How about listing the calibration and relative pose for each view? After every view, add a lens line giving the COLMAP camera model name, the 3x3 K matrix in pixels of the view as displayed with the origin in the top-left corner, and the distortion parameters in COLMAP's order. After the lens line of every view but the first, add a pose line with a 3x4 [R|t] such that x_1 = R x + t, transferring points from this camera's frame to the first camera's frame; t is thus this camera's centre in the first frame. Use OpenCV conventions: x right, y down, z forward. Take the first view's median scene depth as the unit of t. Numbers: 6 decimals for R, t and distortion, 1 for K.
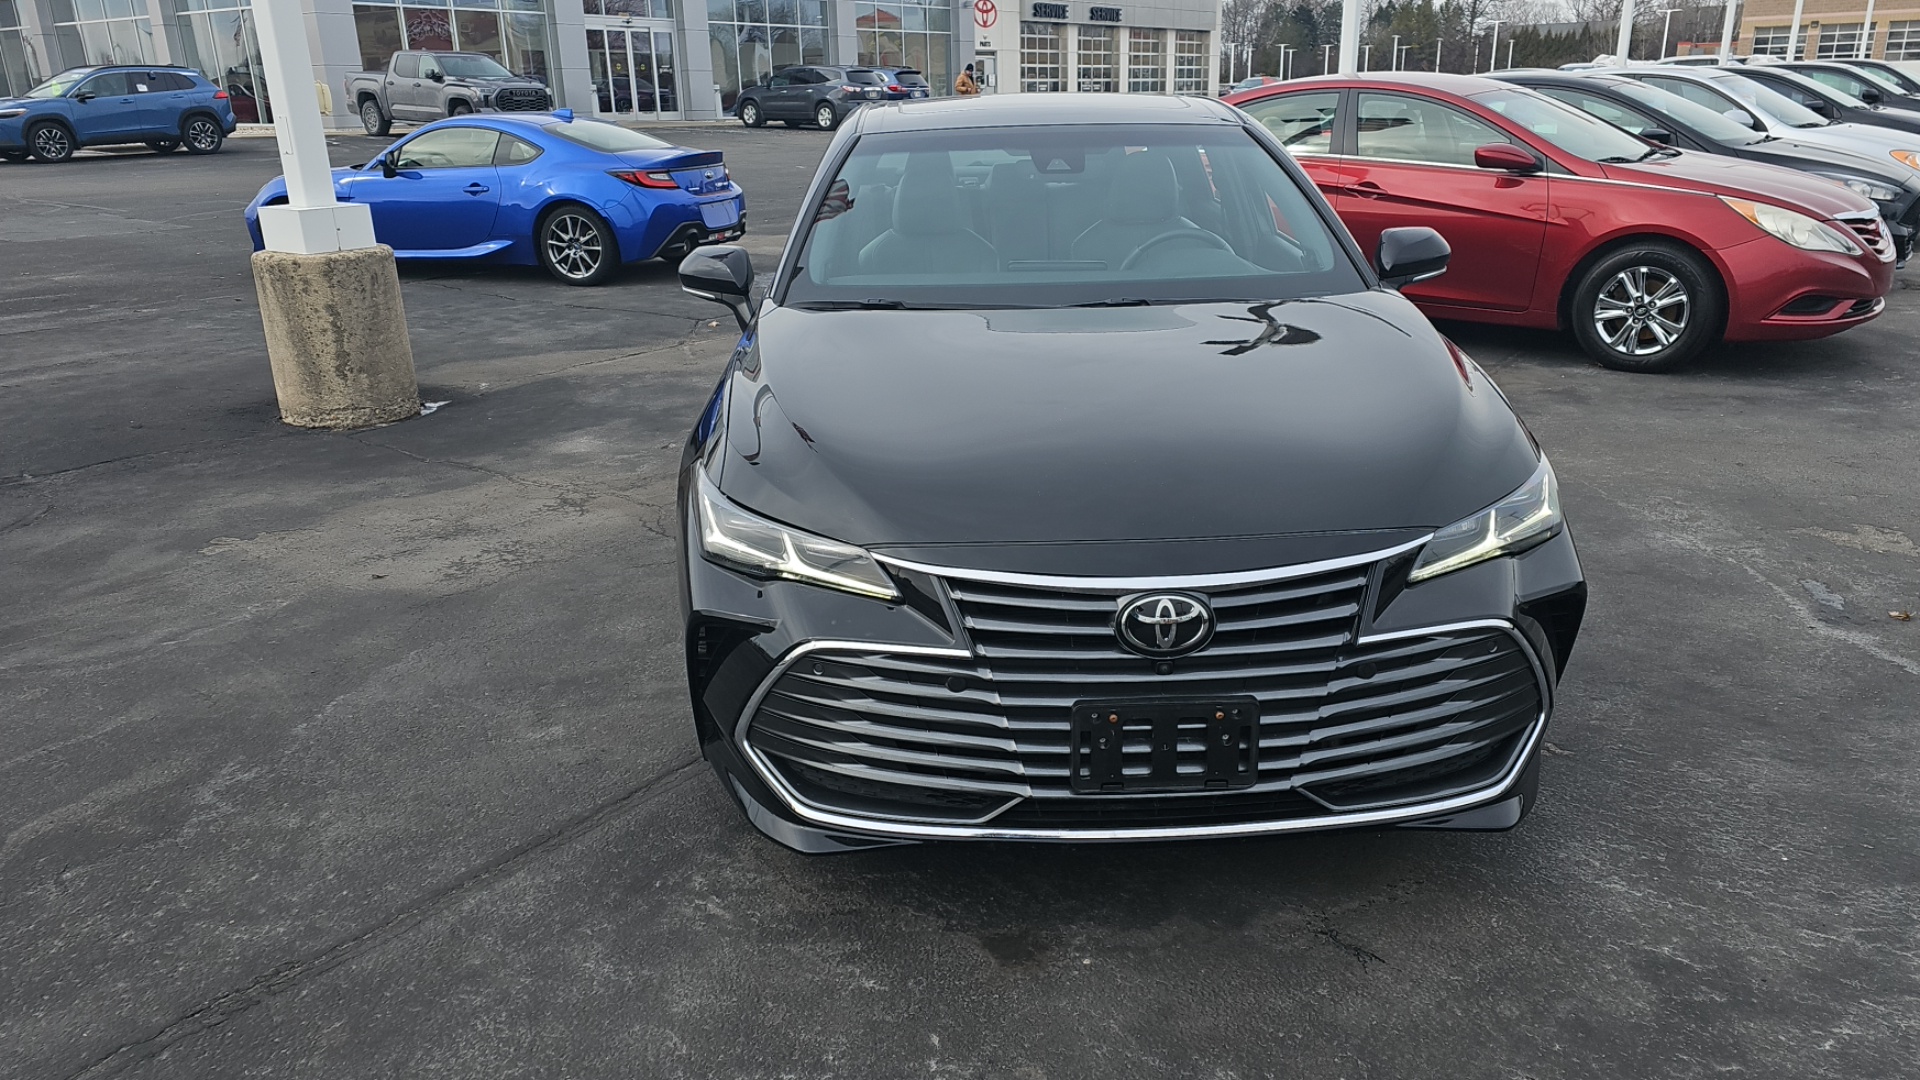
lens RADIAL K [[1381.8, 0, 974.2], [0, 1381.8, 538.8], [0, 0, 1]] dist [0.045413, -0.002181]
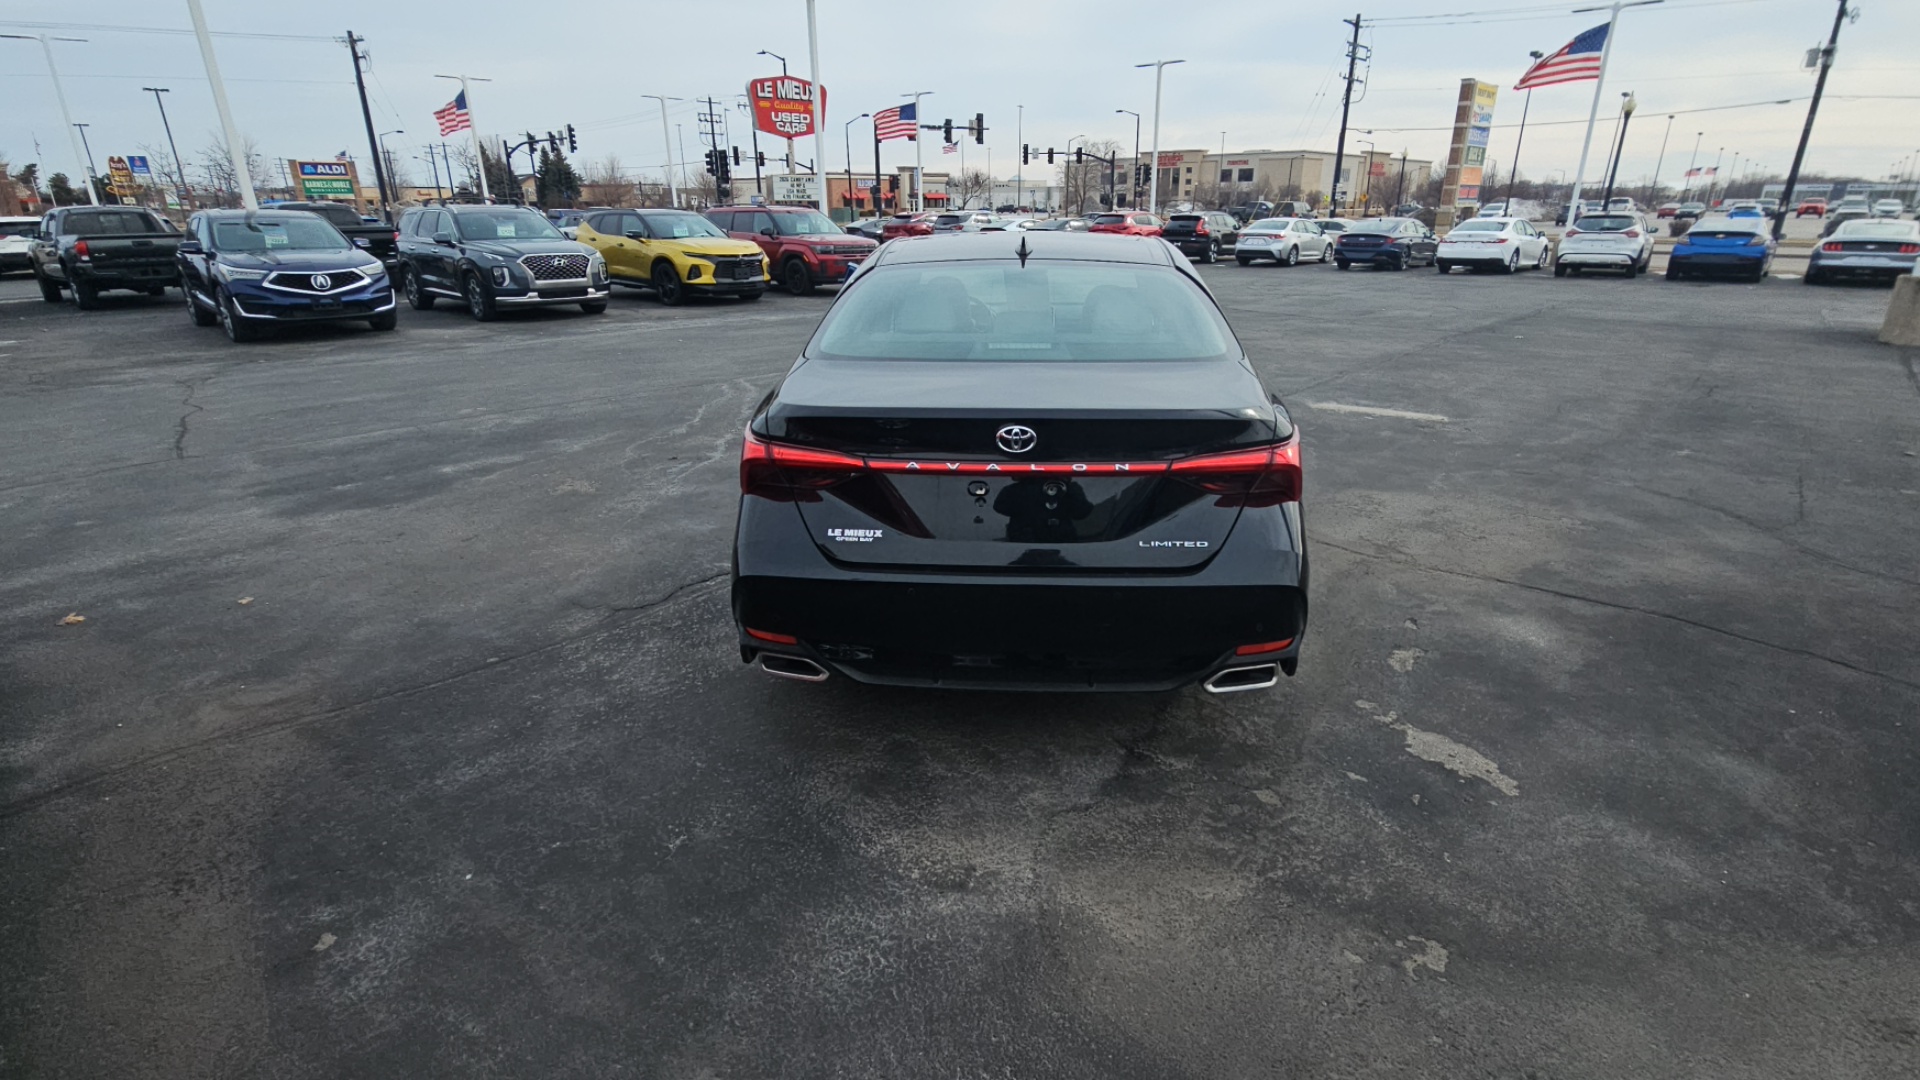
lens RADIAL K [[884.0, 0, 987.1], [0, 884.0, 542.6], [0, 0, 1]] dist [0.004593, -0.003184]
pose [[-0.996118, -0.007619, 0.087696, 0.004087], [0.048581, 0.783204, 0.619864, -0.609974], [-0.073406, 0.621719, -0.779793, 1.840615]]
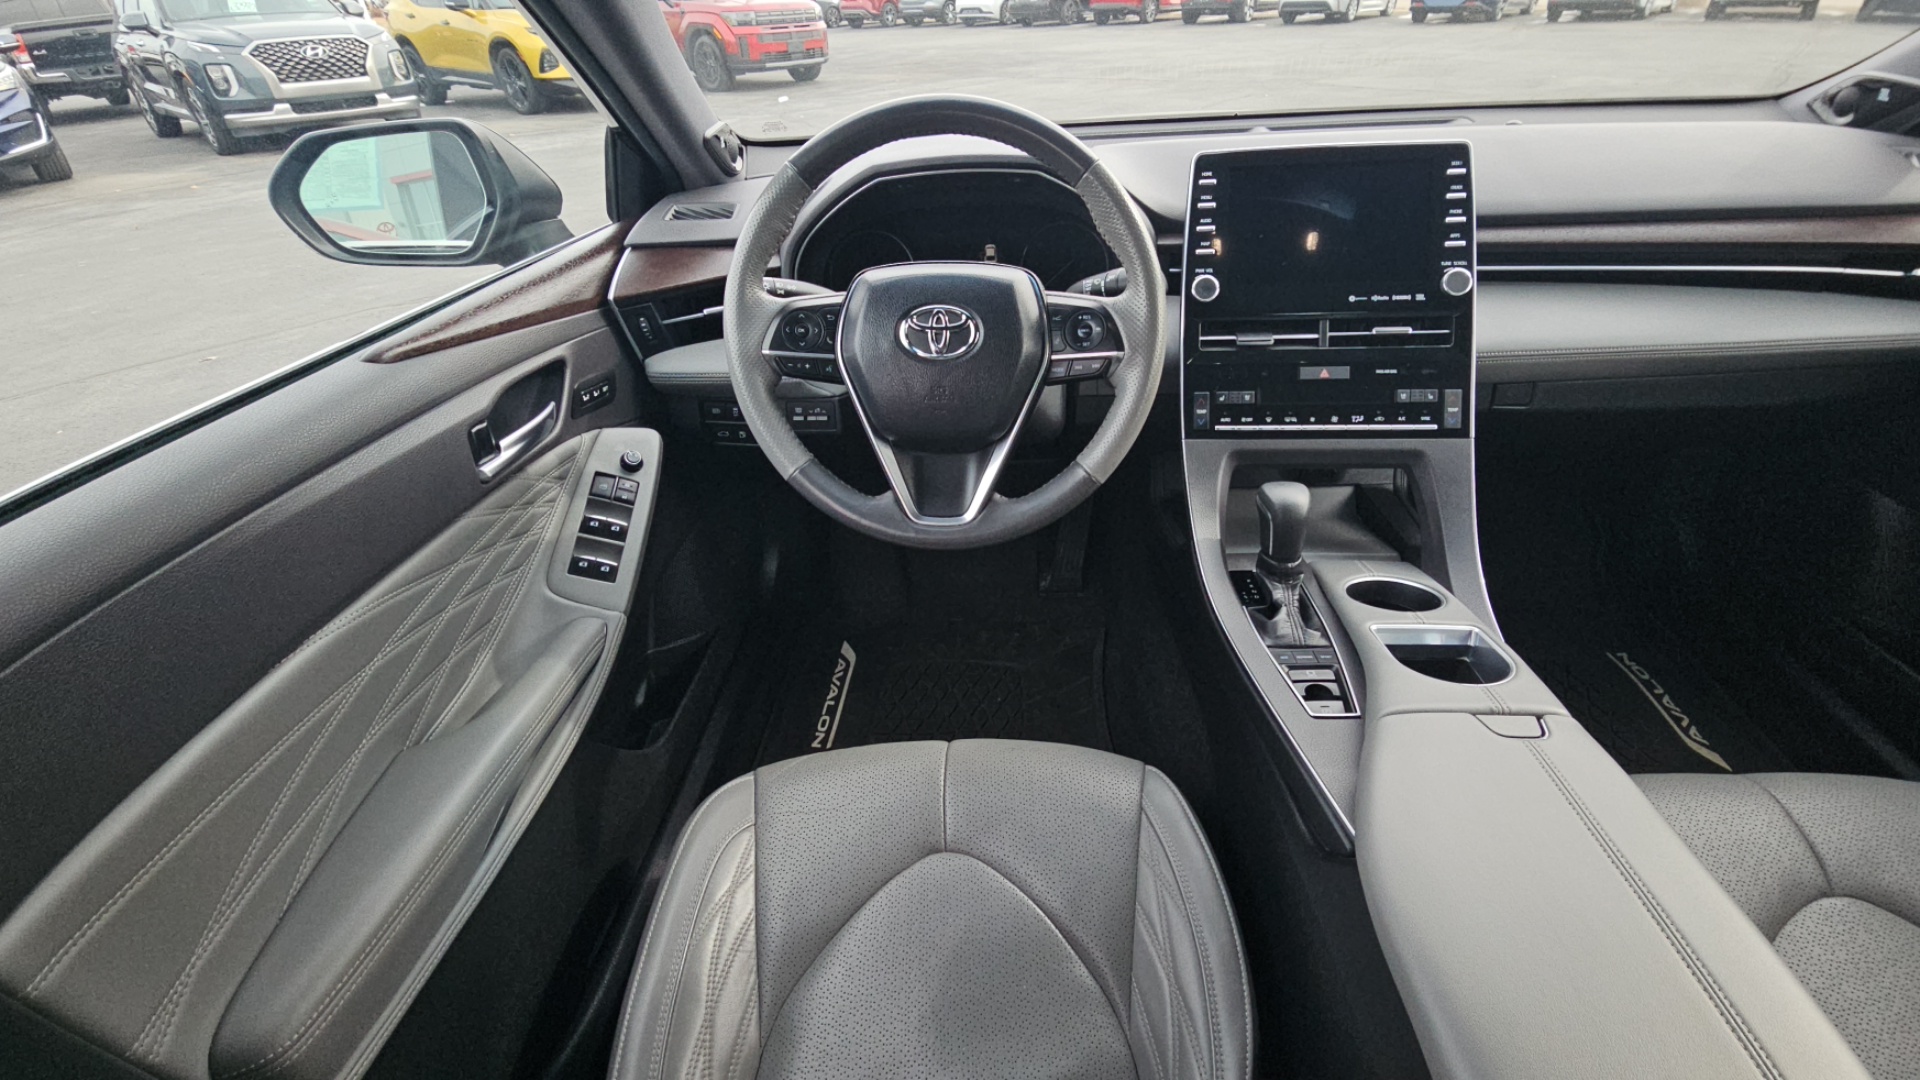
lens RADIAL K [[849.1, 0, 984.1], [0, 849.1, 544.8], [0, 0, 1]] dist [0.008532, -0.005983]
pose [[-0.996218, 0.015404, 0.085513, 0.109410], [0.076636, 0.619550, 0.781207, -0.255798], [-0.040946, 0.784806, -0.618387, 0.992897]]
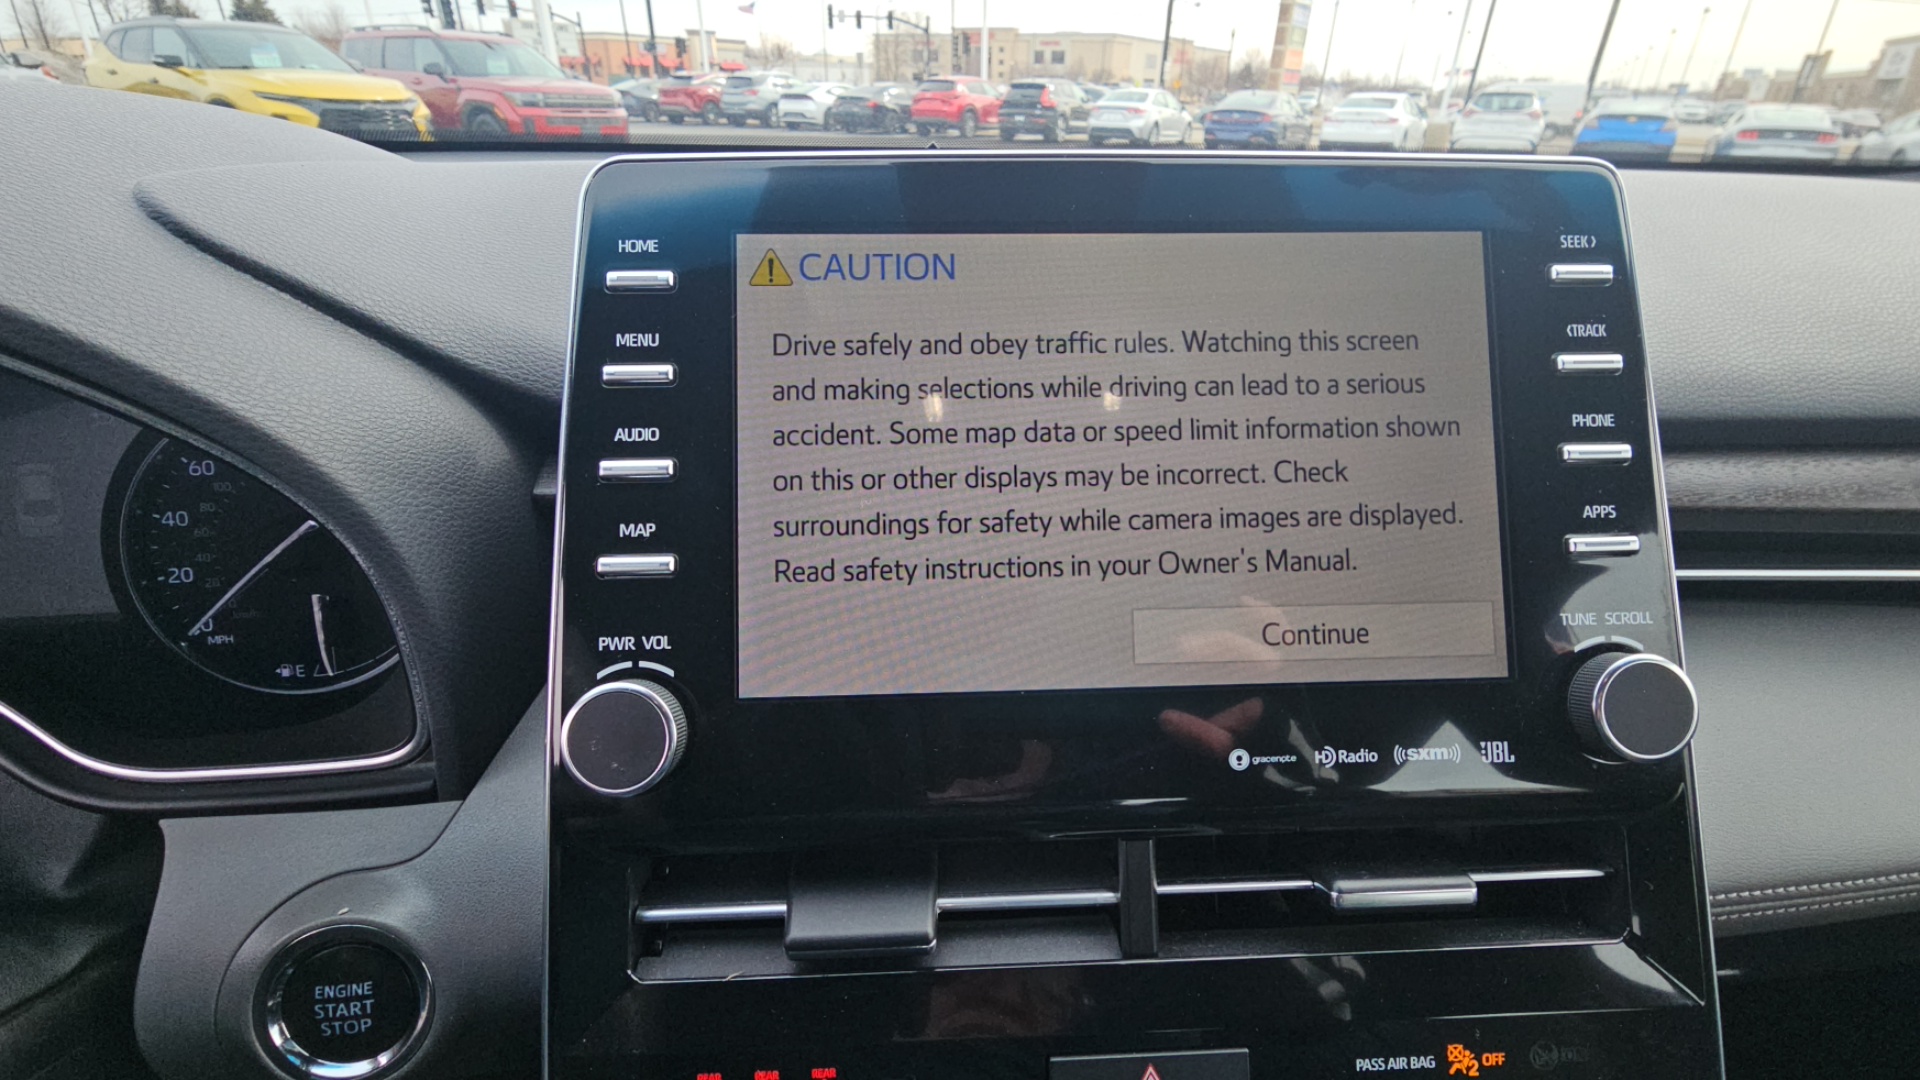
lens RADIAL K [[855.6, 0, 979.5], [0, 855.6, 545.4], [0, 0, 1]] dist [0.014880, -0.011275]
pose [[-0.994526, 0.044427, -0.094574, 0.063157], [-0.036800, 0.698187, 0.714969, -0.179829], [0.097795, 0.714535, -0.692731, 0.858070]]
